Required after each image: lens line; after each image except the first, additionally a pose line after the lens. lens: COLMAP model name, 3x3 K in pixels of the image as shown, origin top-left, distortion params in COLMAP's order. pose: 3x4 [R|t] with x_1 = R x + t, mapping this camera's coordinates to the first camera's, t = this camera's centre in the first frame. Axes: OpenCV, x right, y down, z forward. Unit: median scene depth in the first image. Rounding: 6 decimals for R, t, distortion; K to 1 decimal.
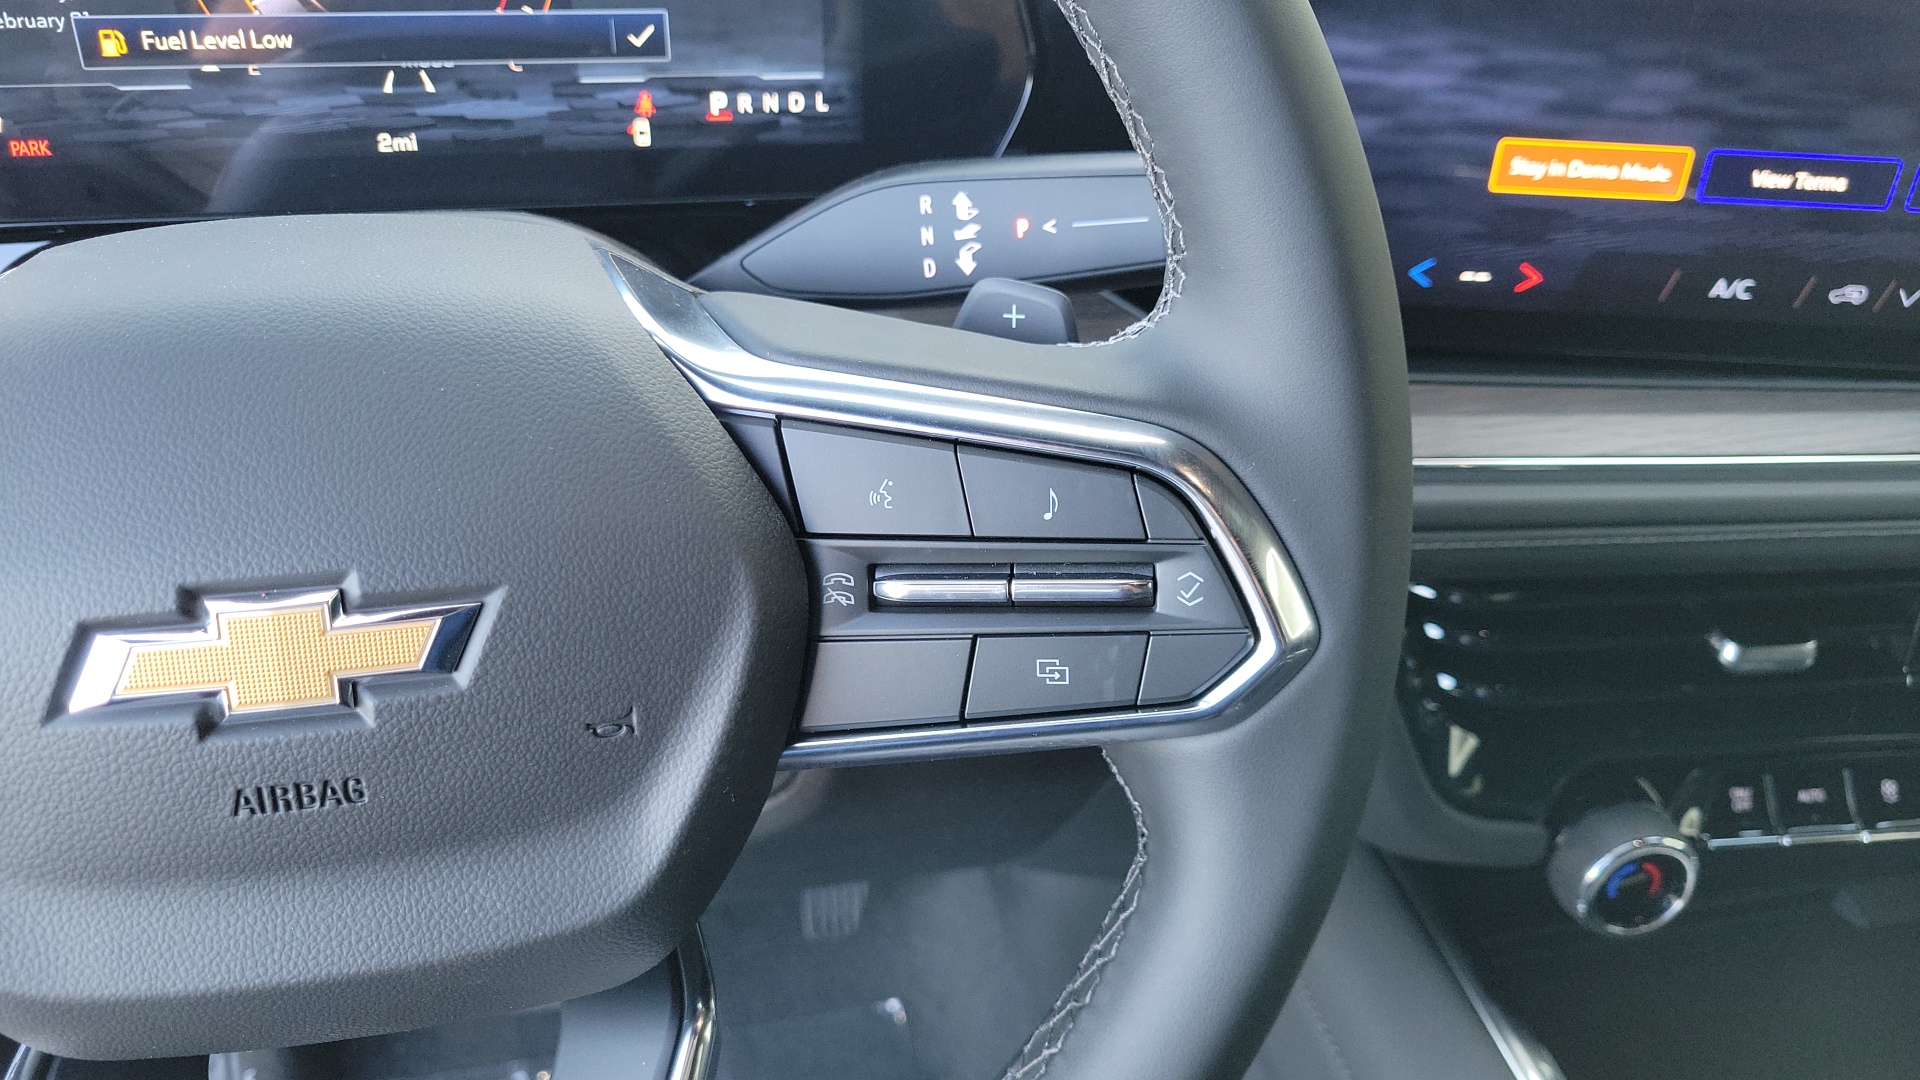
lens RADIAL K [[1507.9, 0, 963.8], [0, 1507.9, 548.0], [0, 0, 1]] dist [0.007133, -0.009213]
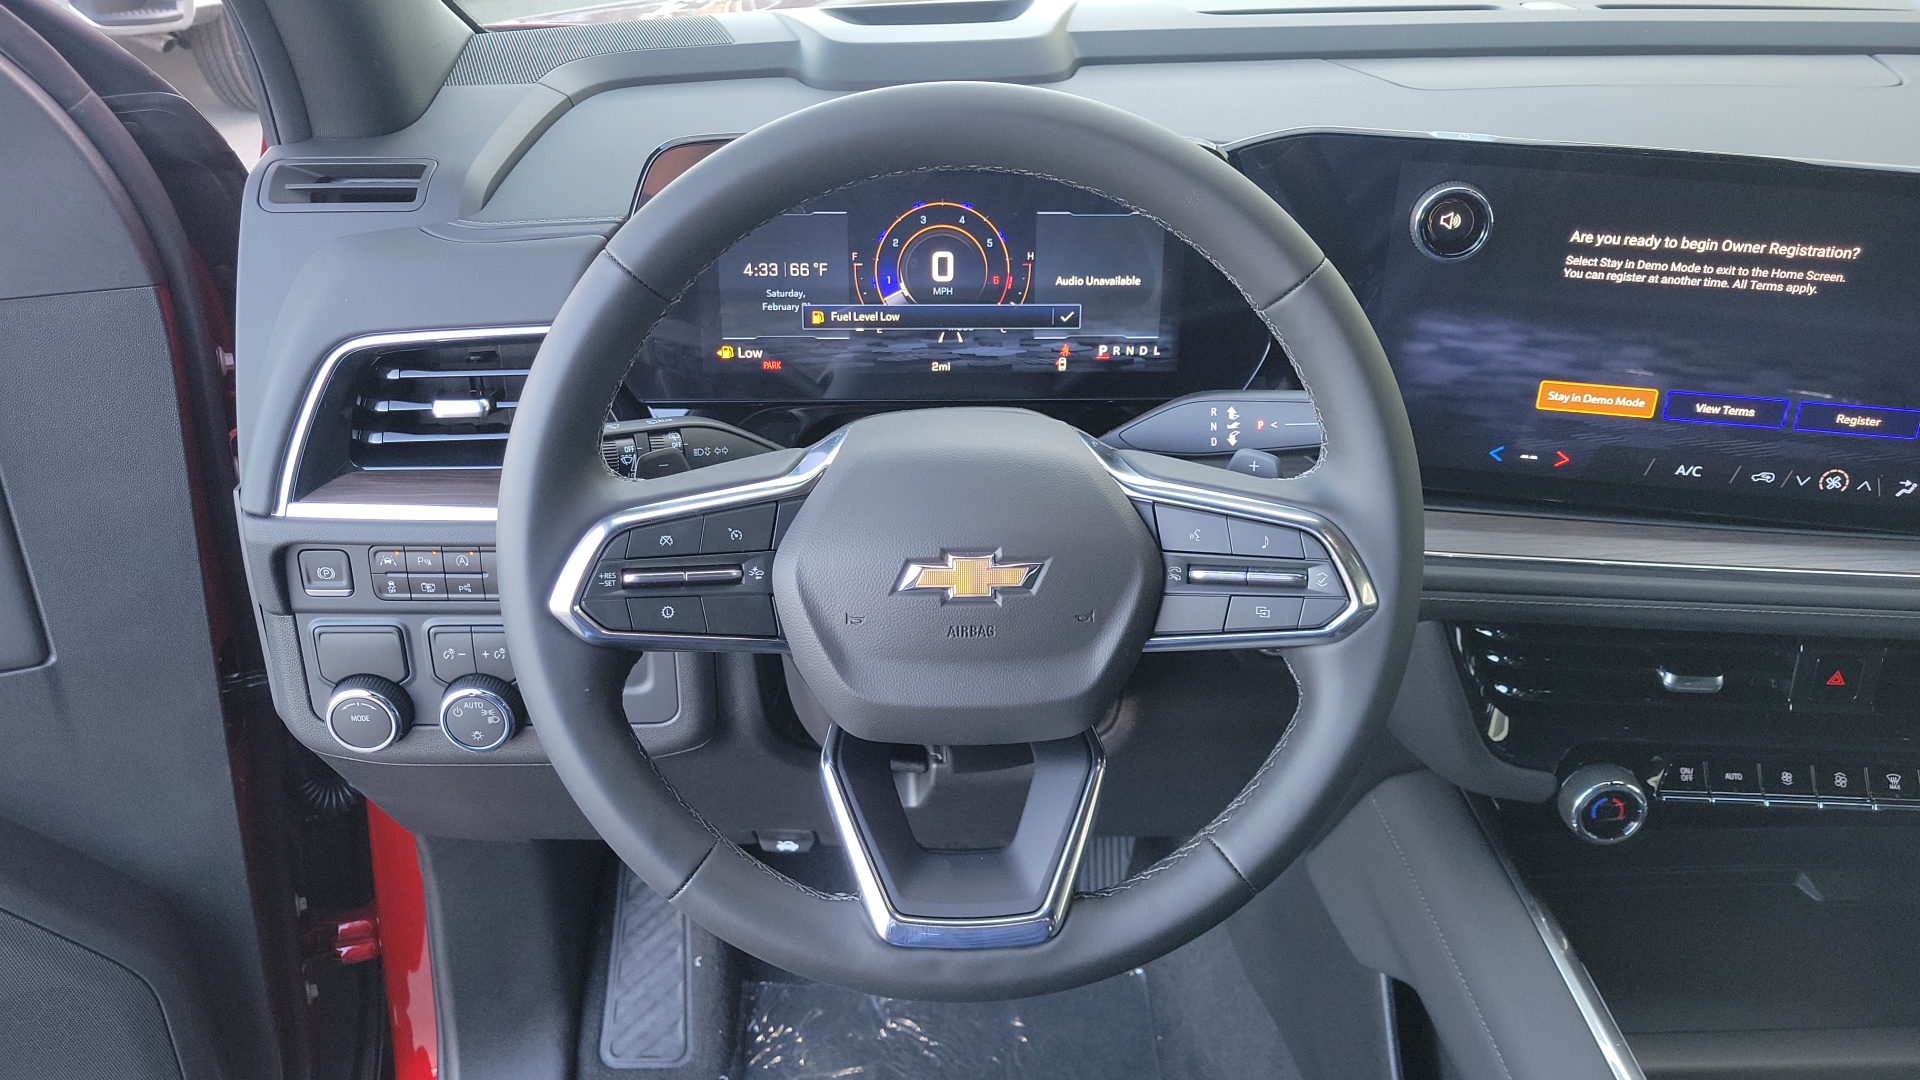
lens RADIAL K [[1467.1, 0, 961.6], [0, 1467.1, 547.4], [0, 0, 1]] dist [0.026685, -0.004462]
pose [[0.985414, 0.053726, -0.161472, -0.025913], [-0.069179, 0.993385, -0.091649, 0.141080], [0.155480, 0.101483, 0.982612, -0.861012]]
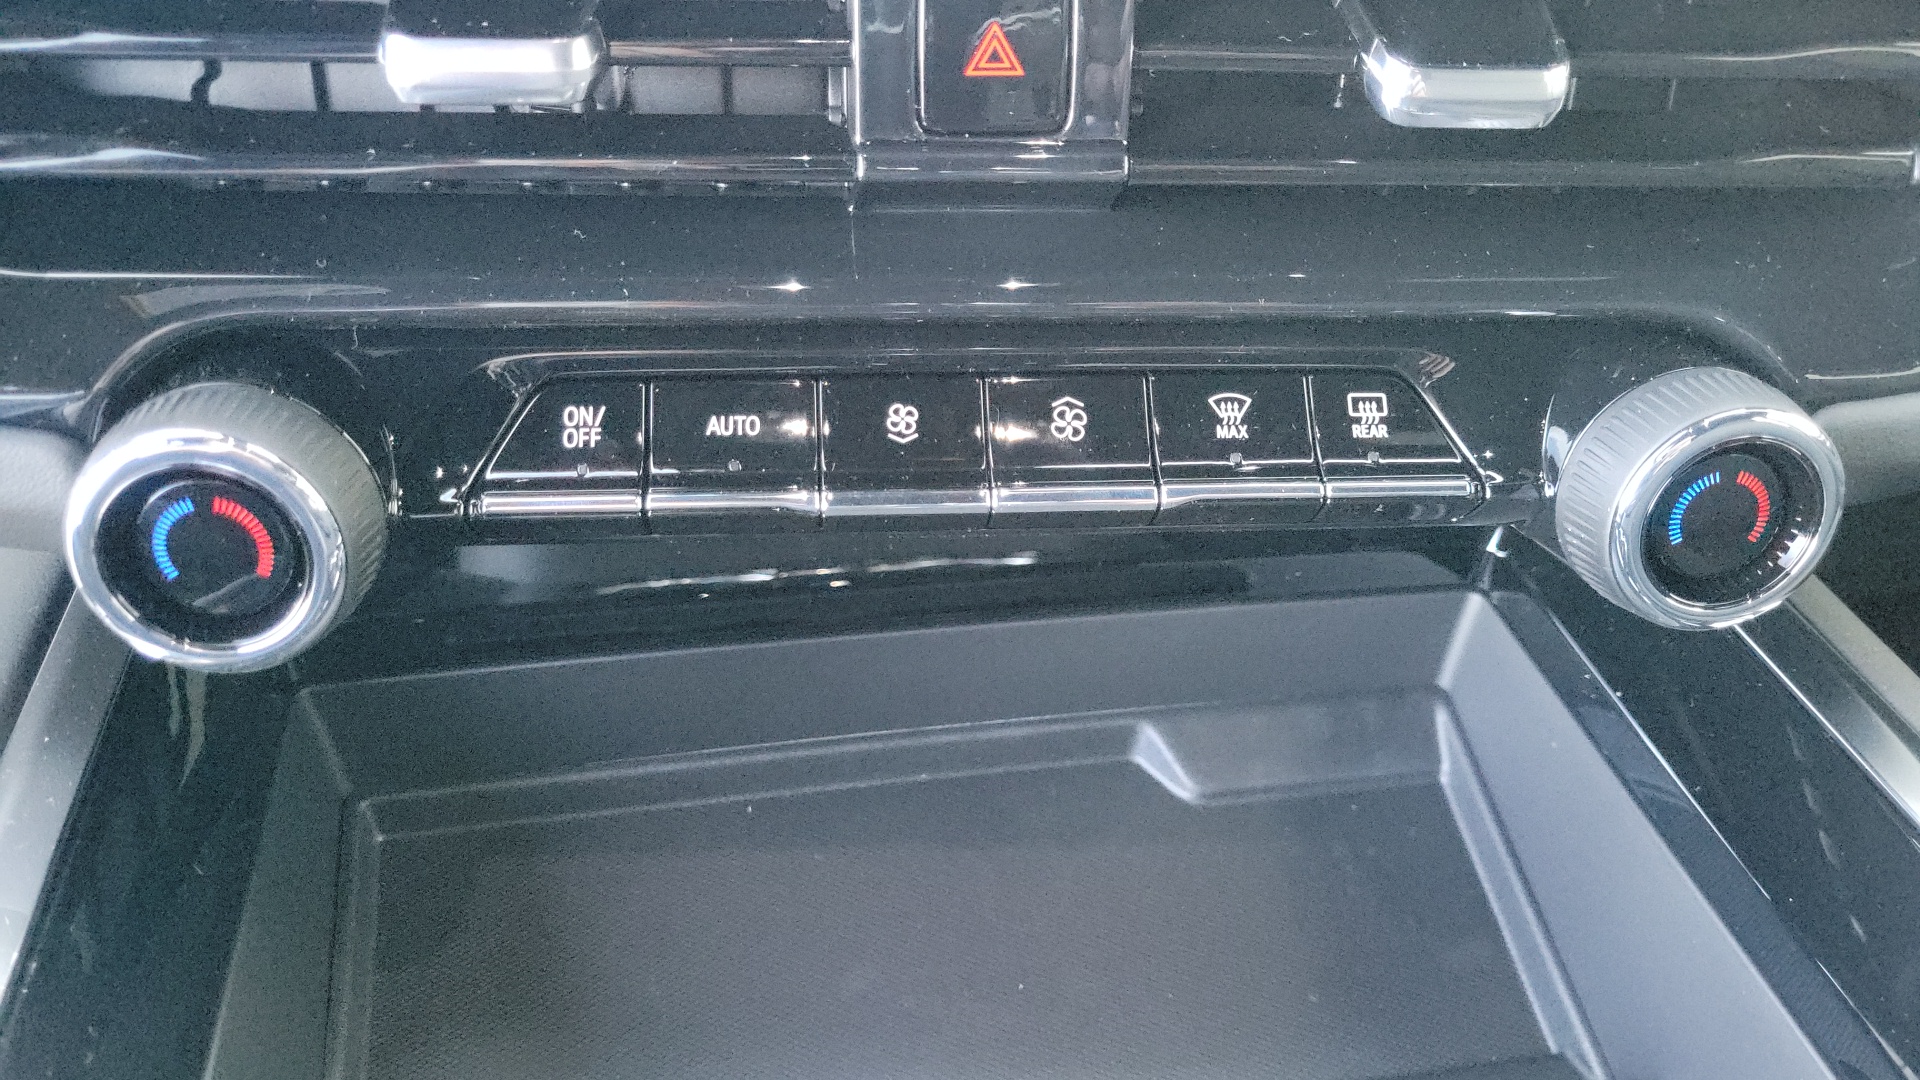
lens RADIAL K [[1507.9, 0, 963.8], [0, 1507.9, 548.0], [0, 0, 1]] dist [0.007133, -0.009213]
pose [[0.999617, 0.009222, -0.026102, 0.755354], [-0.010322, 0.999051, -0.042318, 0.260807], [0.025687, 0.042571, 0.998763, 0.580604]]
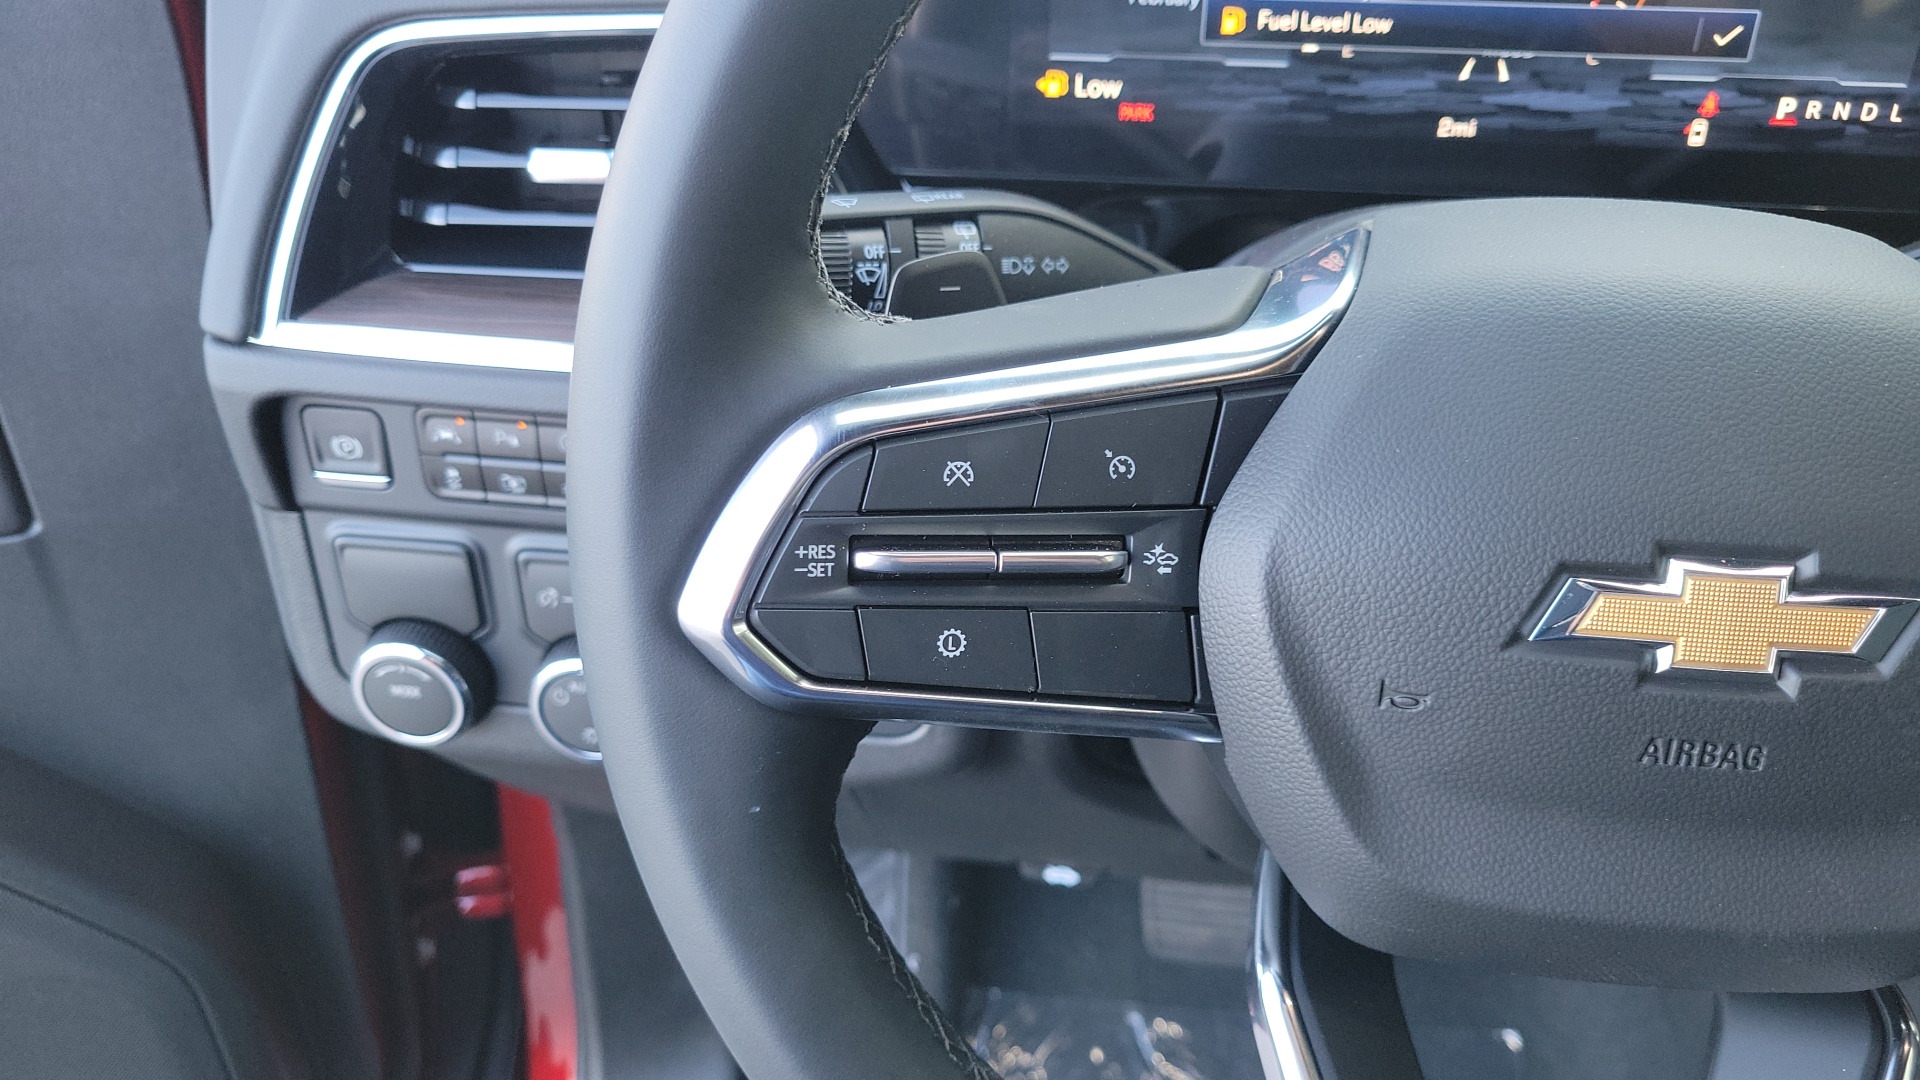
lens RADIAL K [[1507.9, 0, 963.8], [0, 1507.9, 548.0], [0, 0, 1]] dist [0.007133, -0.009213]
pose [[0.946745, 0.145022, -0.287475, -0.356759], [-0.142839, 0.989331, 0.028670, 0.036304], [0.288566, 0.013920, 0.957359, -0.088152]]
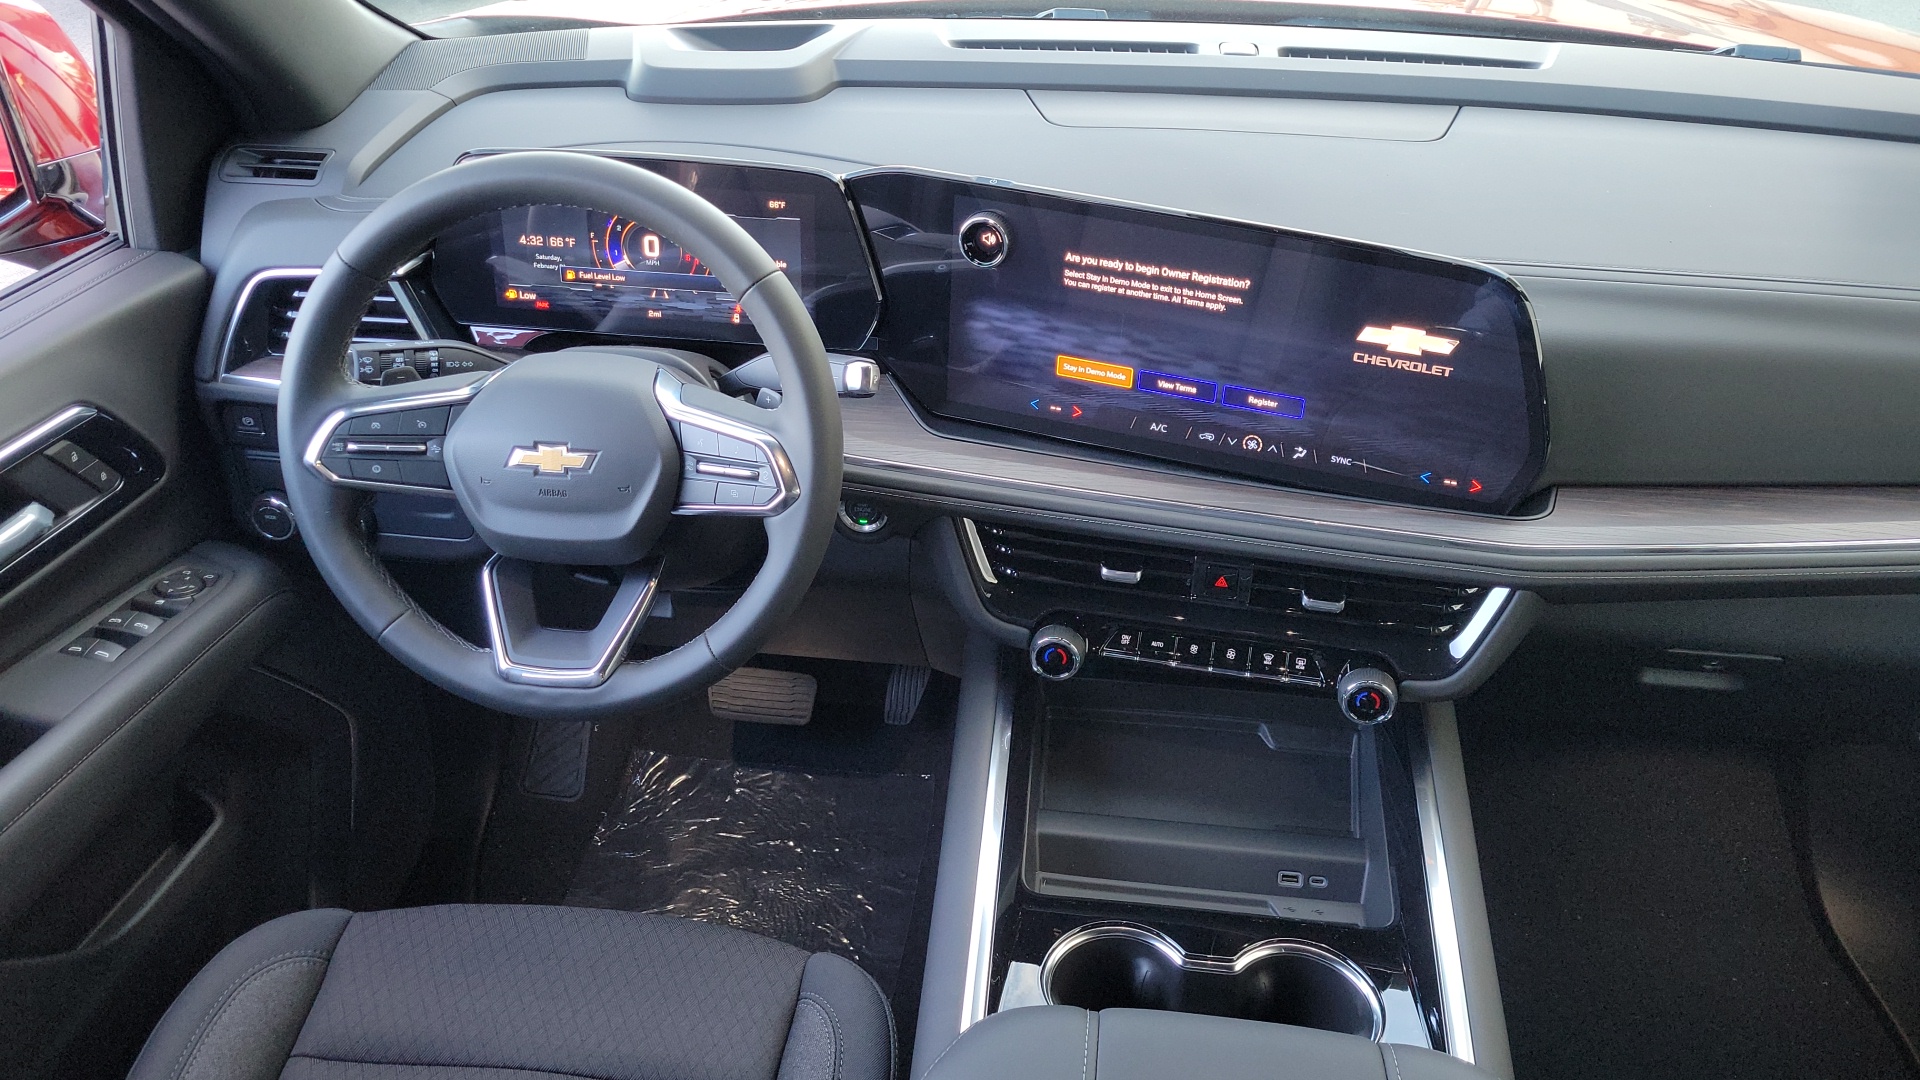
lens RADIAL K [[1444.4, 0, 962.8], [0, 1444.4, 529.1], [0, 0, 1]] dist [0.036613, -0.000873]
pose [[0.943680, 0.154513, -0.292565, 1.051183], [-0.161732, 0.986835, -0.000494, 0.042767], [0.288637, 0.047783, 0.956246, -1.451838]]
